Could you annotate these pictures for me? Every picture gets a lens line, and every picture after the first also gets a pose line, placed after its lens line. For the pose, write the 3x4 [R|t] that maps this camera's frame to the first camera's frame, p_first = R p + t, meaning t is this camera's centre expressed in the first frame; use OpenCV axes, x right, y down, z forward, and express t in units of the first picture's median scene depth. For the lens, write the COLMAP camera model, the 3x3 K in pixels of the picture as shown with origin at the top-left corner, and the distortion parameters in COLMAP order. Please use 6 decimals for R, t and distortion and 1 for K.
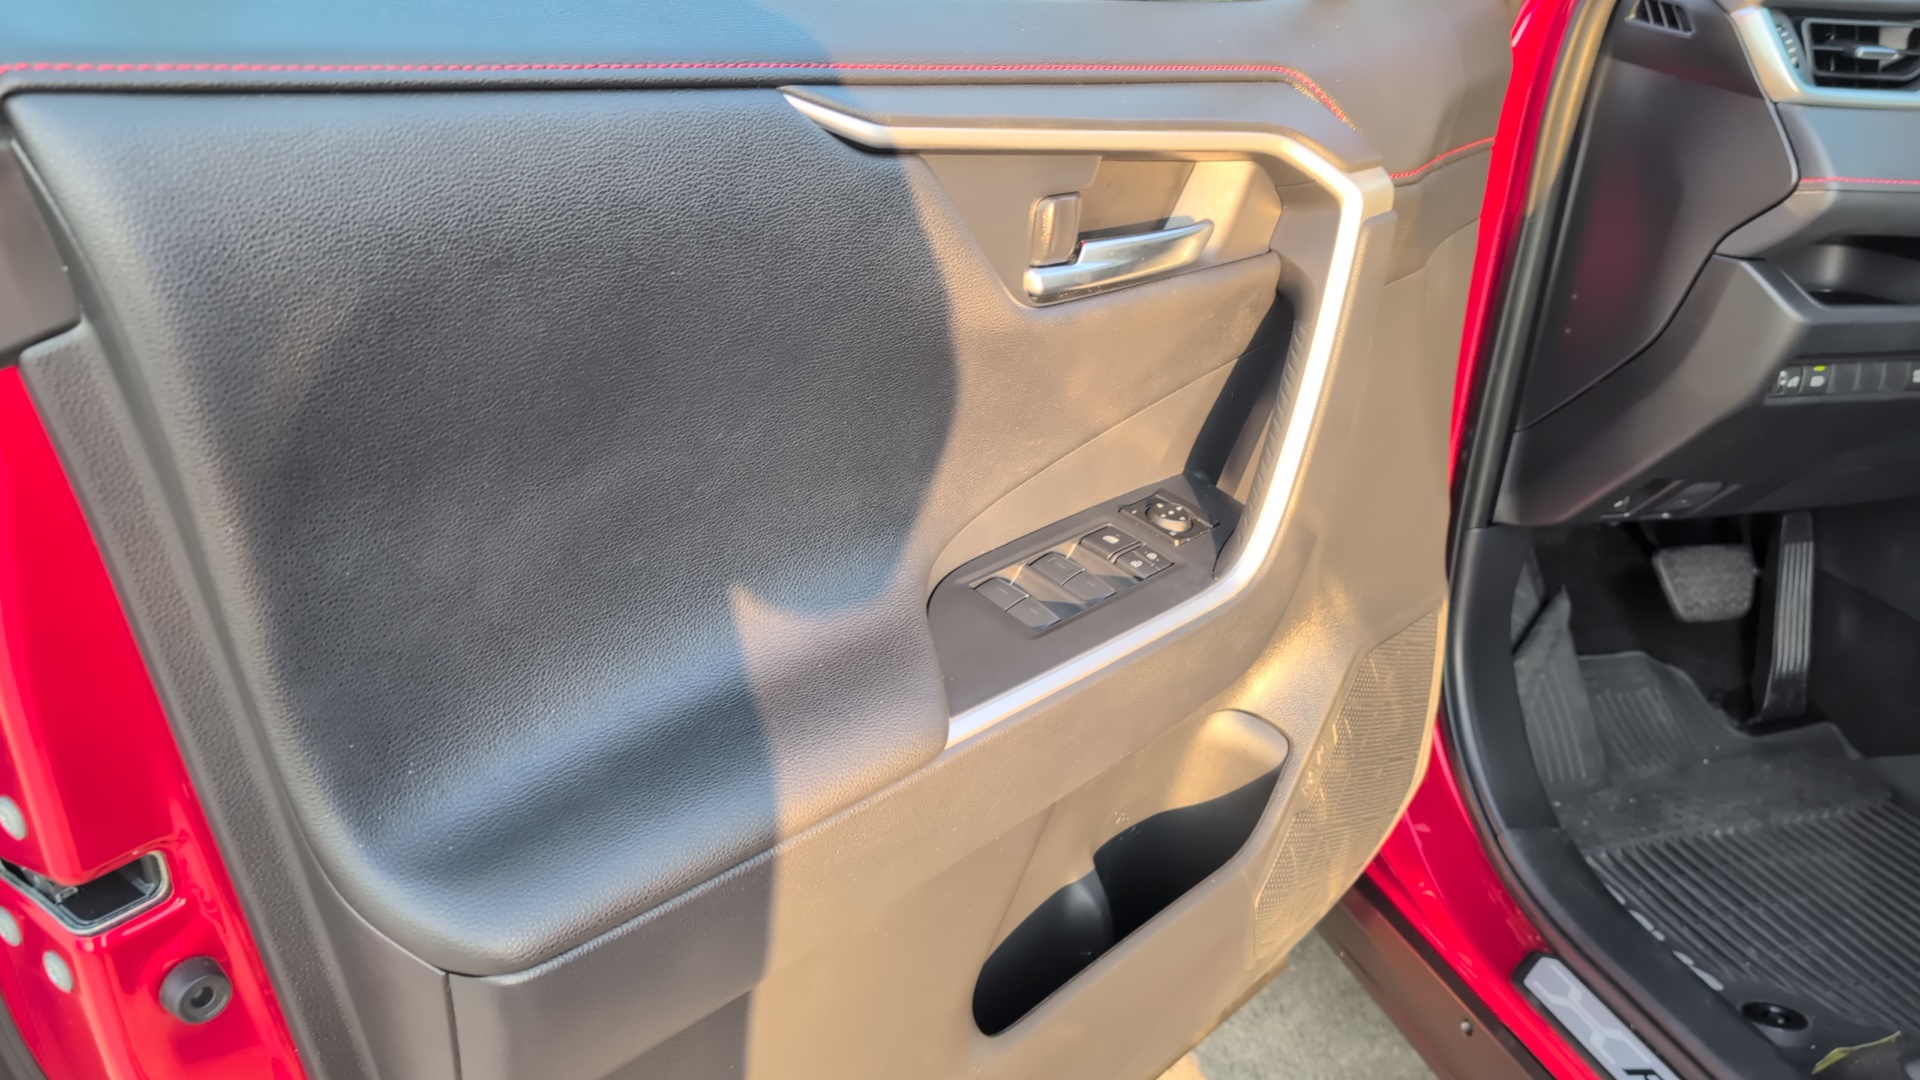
lens RADIAL K [[1620.1, 0, 958.4], [0, 1620.1, 531.2], [0, 0, 1]] dist [0.038550, -0.054791]
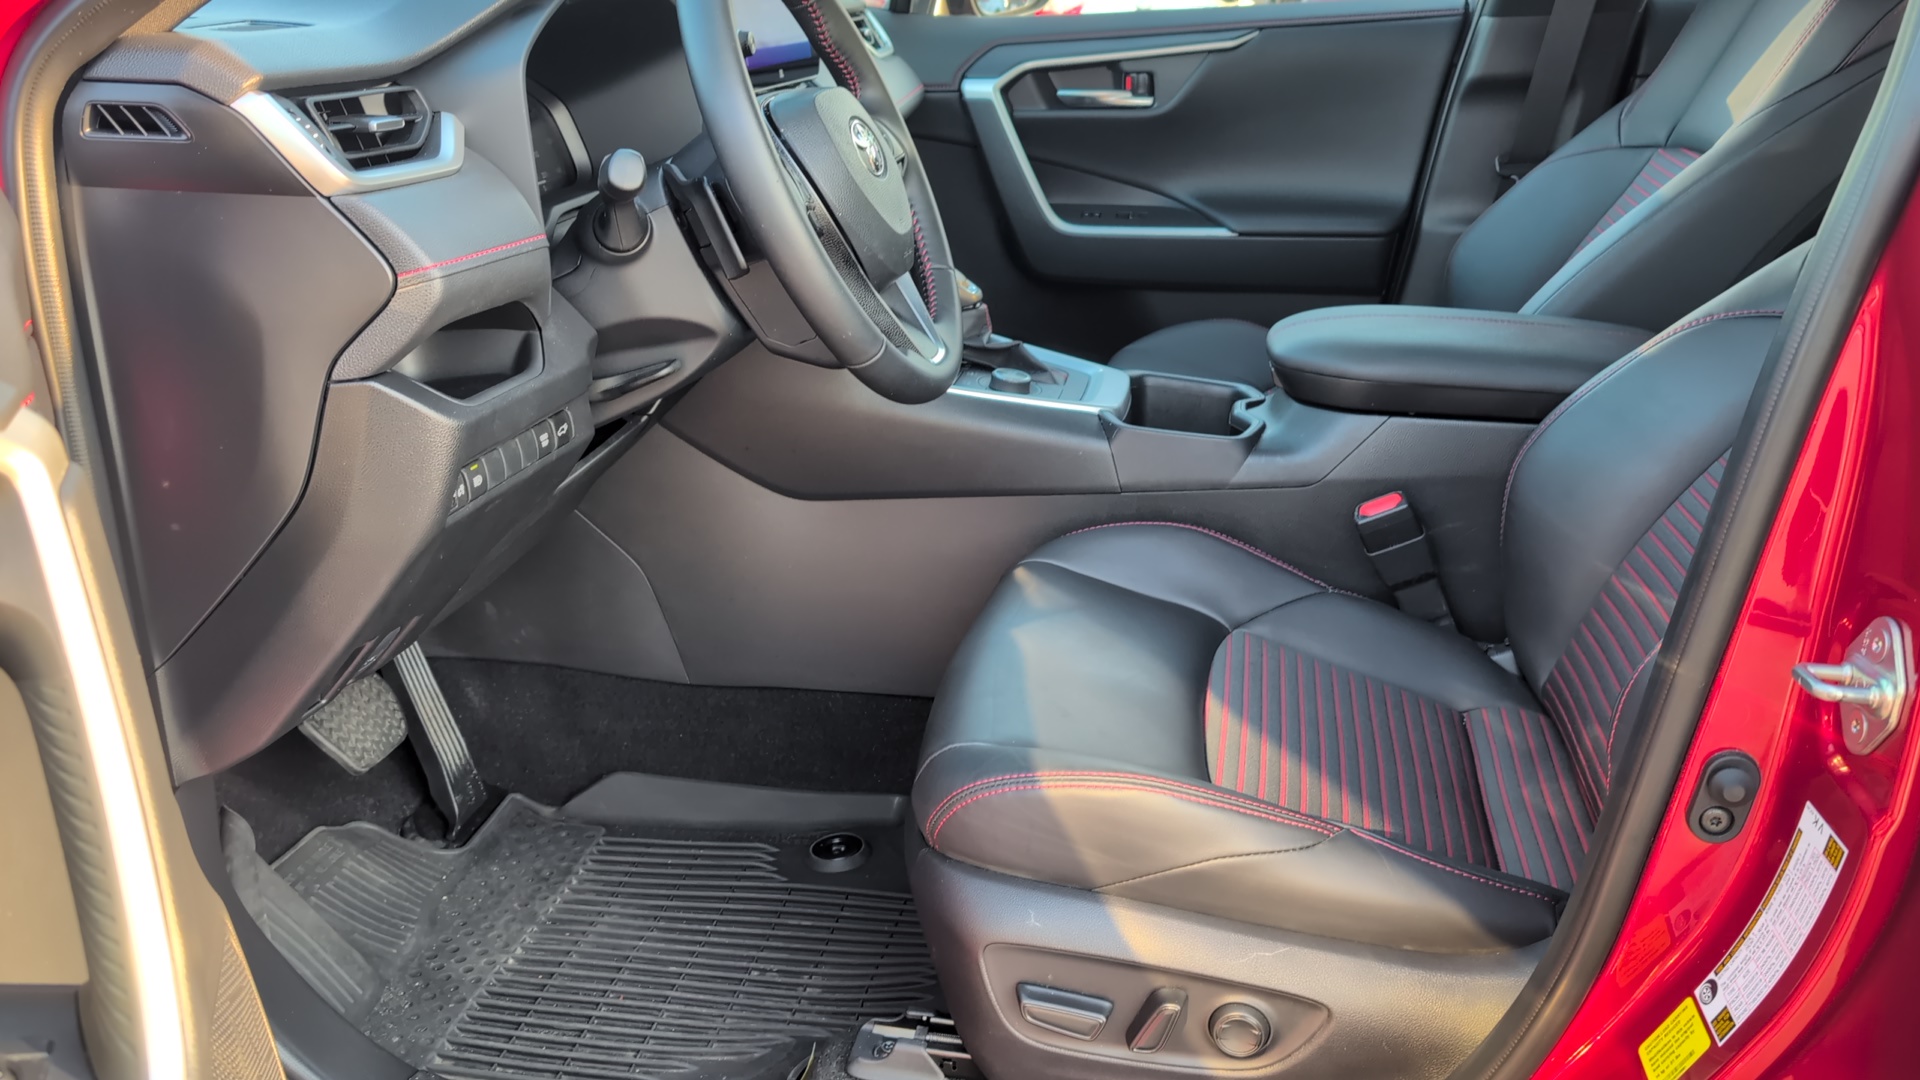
lens RADIAL K [[1620.1, 0, 961.7], [0, 1620.1, 537.5], [0, 0, 1]] dist [0.038550, -0.054791]
pose [[0.507199, -0.358008, 0.783952, -0.039158], [0.397400, 0.904312, 0.155864, -0.073735], [-0.764737, 0.232488, 0.600938, 0.200318]]
